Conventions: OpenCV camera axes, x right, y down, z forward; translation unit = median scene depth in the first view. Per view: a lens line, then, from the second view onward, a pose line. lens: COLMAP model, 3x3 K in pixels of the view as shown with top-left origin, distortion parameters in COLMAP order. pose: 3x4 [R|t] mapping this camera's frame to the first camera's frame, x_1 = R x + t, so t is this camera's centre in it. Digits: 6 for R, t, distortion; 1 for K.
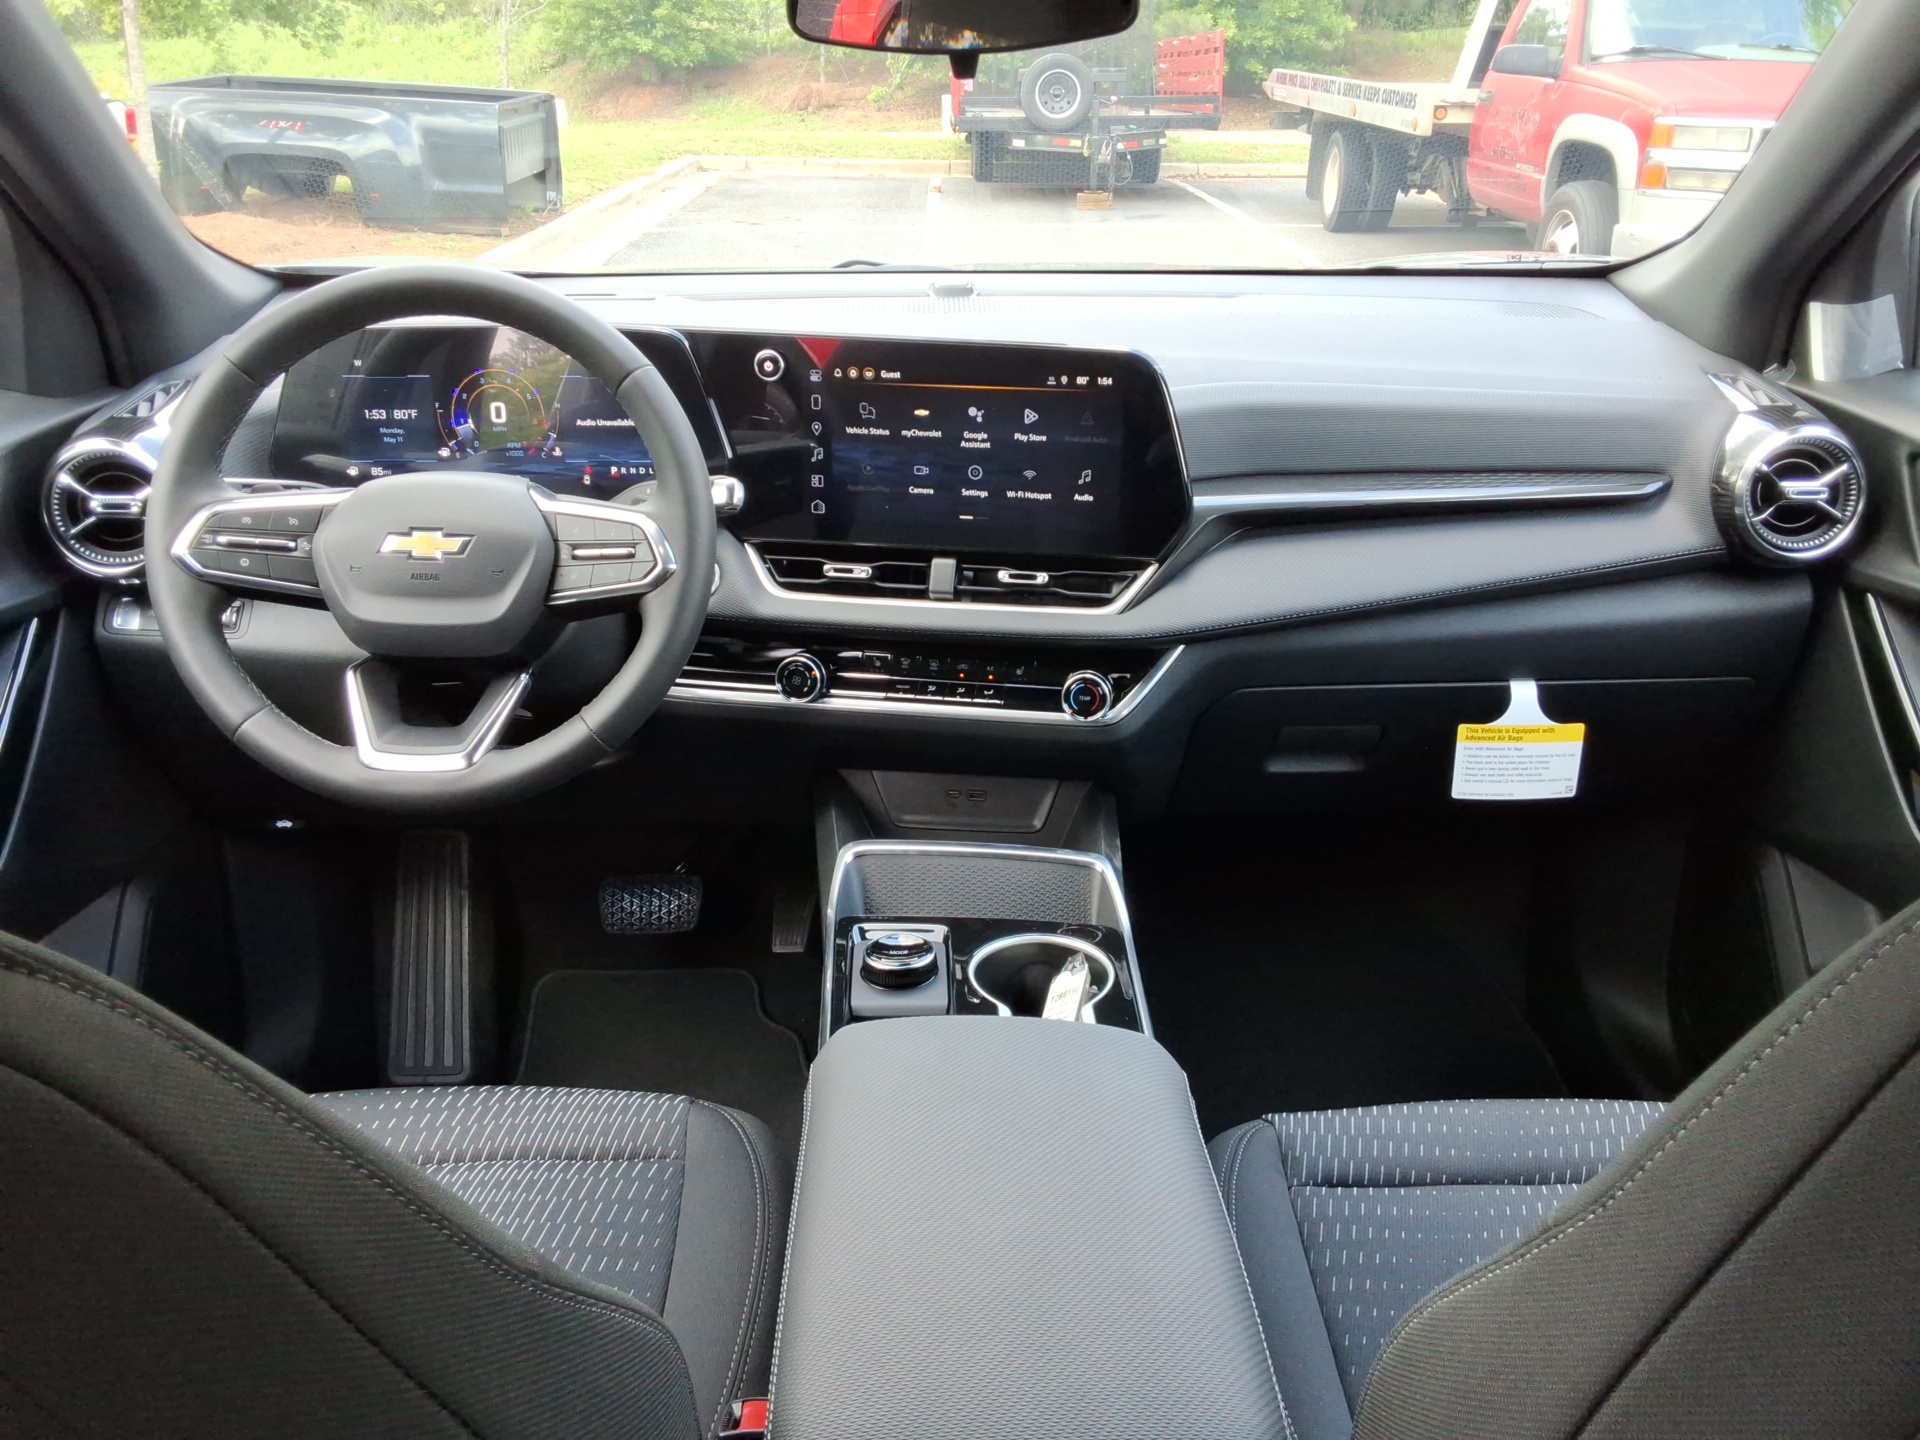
lens RADIAL K [[1549.2, 0, 968.9], [0, 1549.2, 692.3], [0, 0, 1]] dist [0.104885, -0.165644]
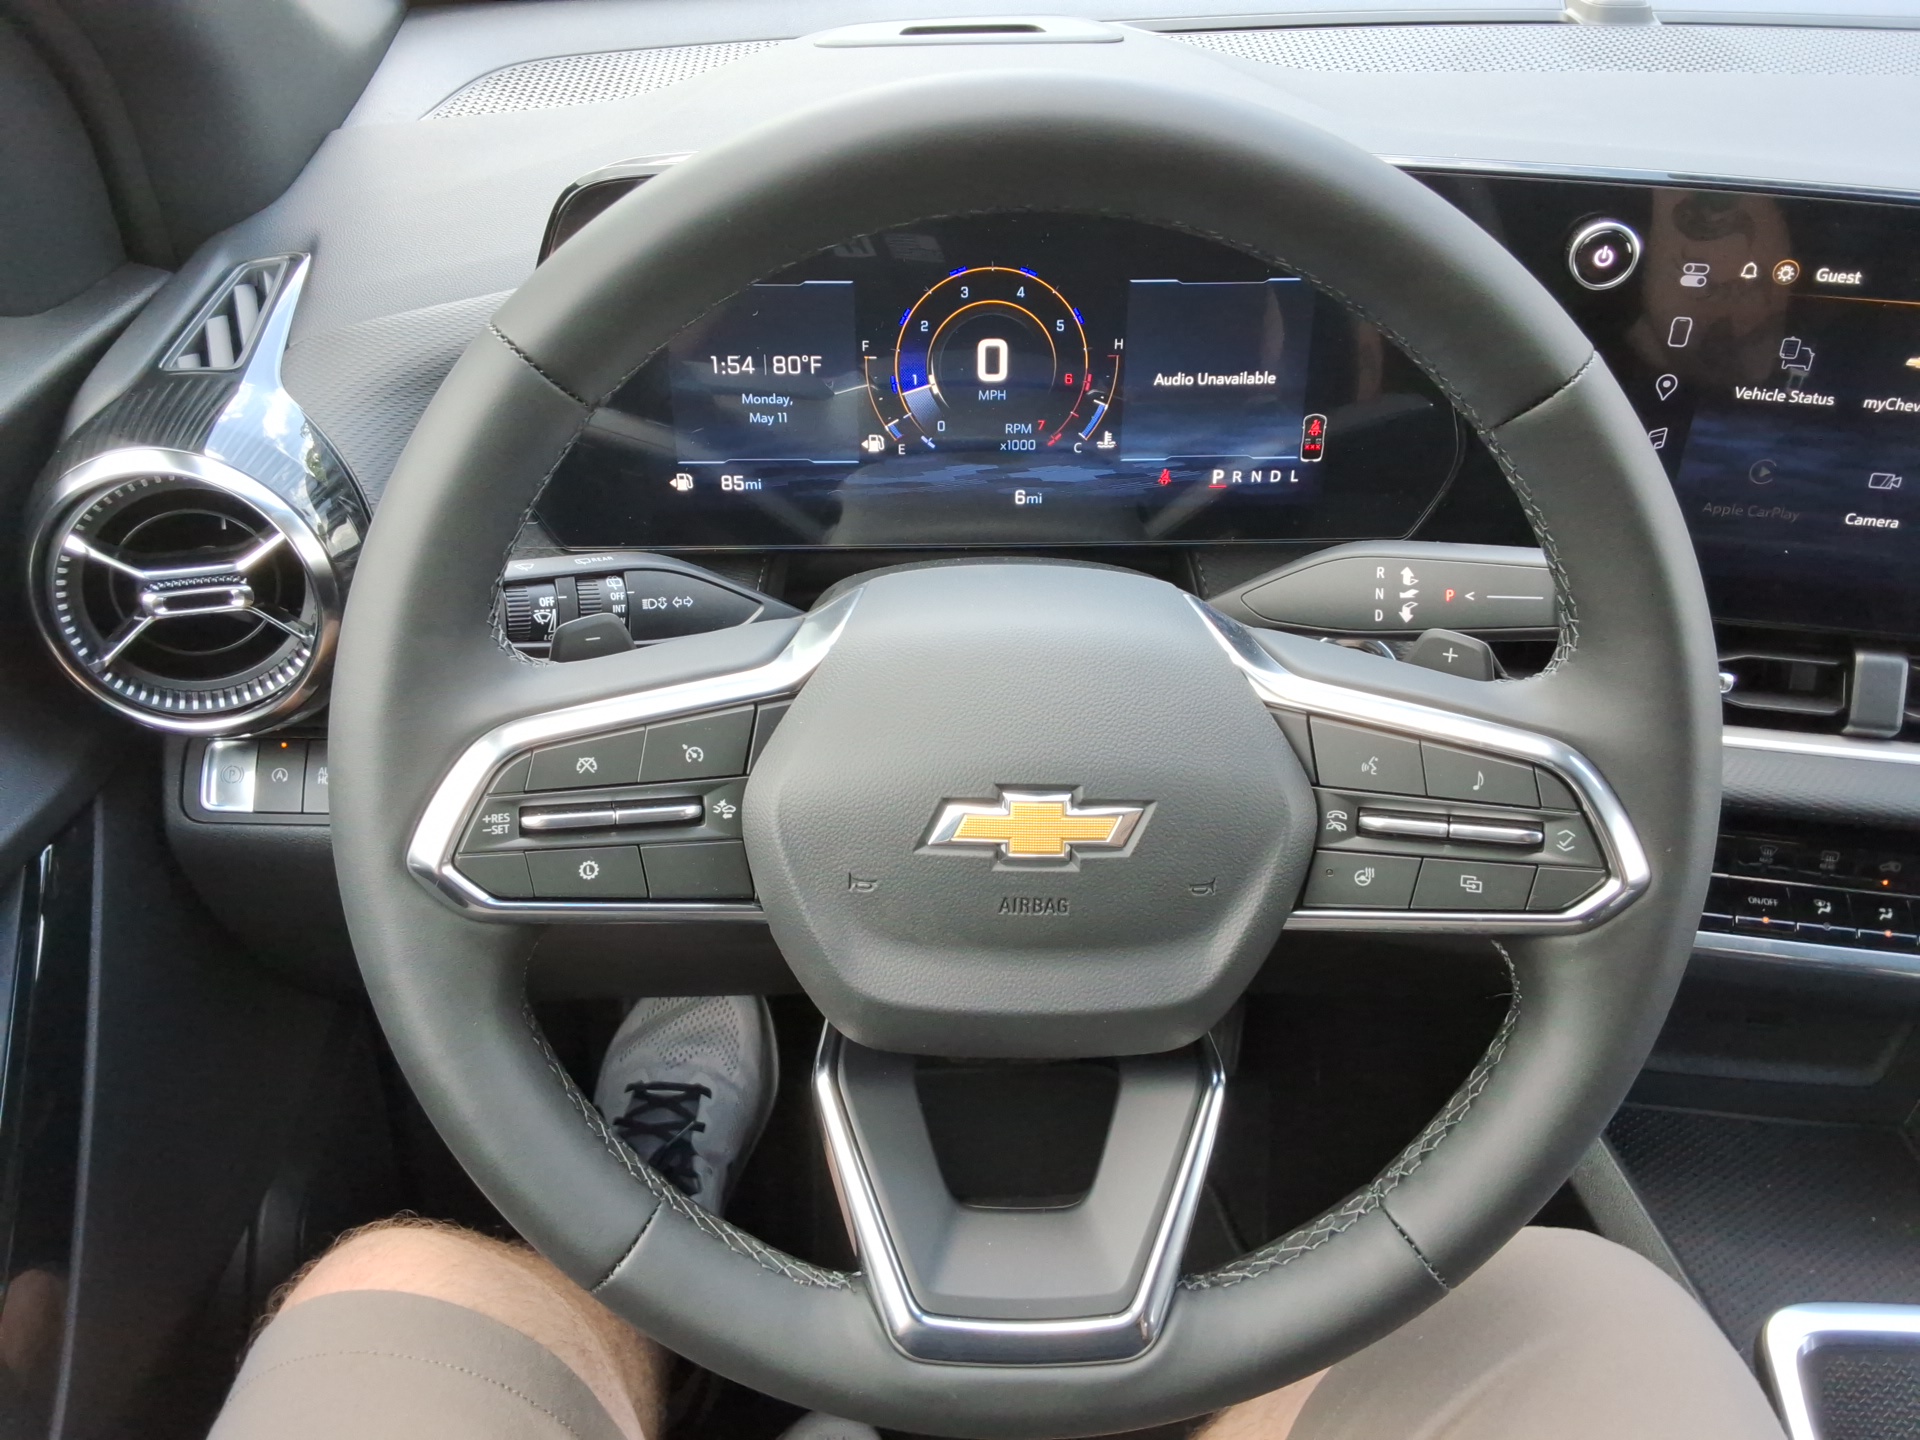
lens RADIAL K [[1549.2, 0, 972.0], [0, 1549.2, 701.9], [0, 0, 1]] dist [0.104885, -0.165644]
pose [[0.999748, -0.000367, 0.022432, -0.315443], [-0.004741, 0.973826, 0.227243, -0.183889], [-0.021928, -0.227292, 0.973580, 0.524690]]
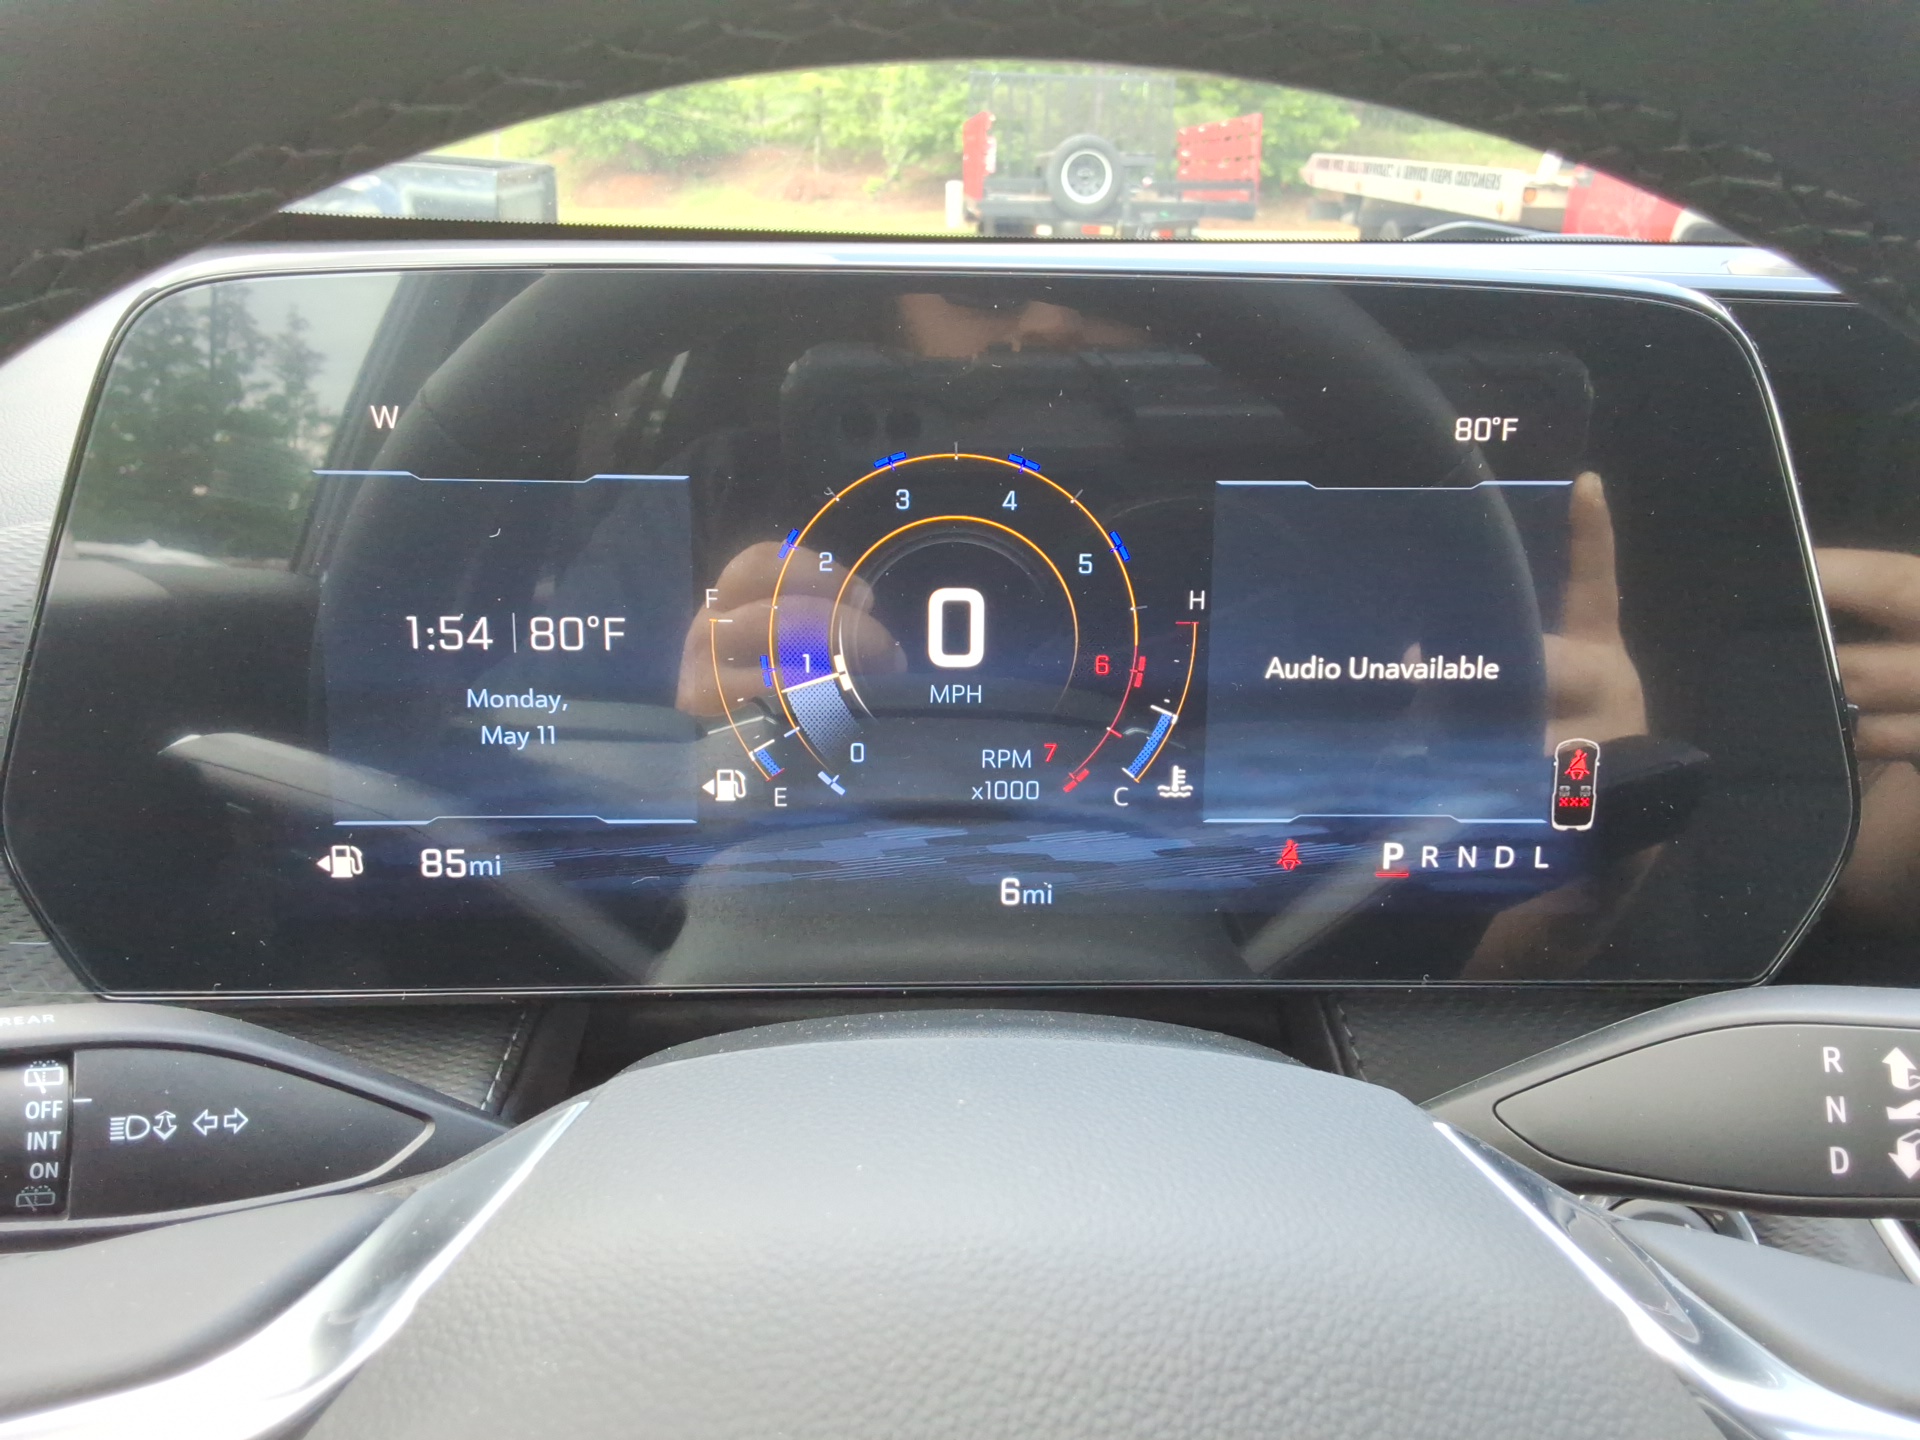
lens RADIAL K [[1549.2, 0, 979.6], [0, 1549.2, 699.4], [0, 0, 1]] dist [0.104885, -0.165644]
pose [[0.999634, 0.010931, 0.024731, -0.301260], [-0.009609, 0.998550, -0.052970, -0.154105], [-0.025274, 0.052713, 0.998290, 0.756343]]
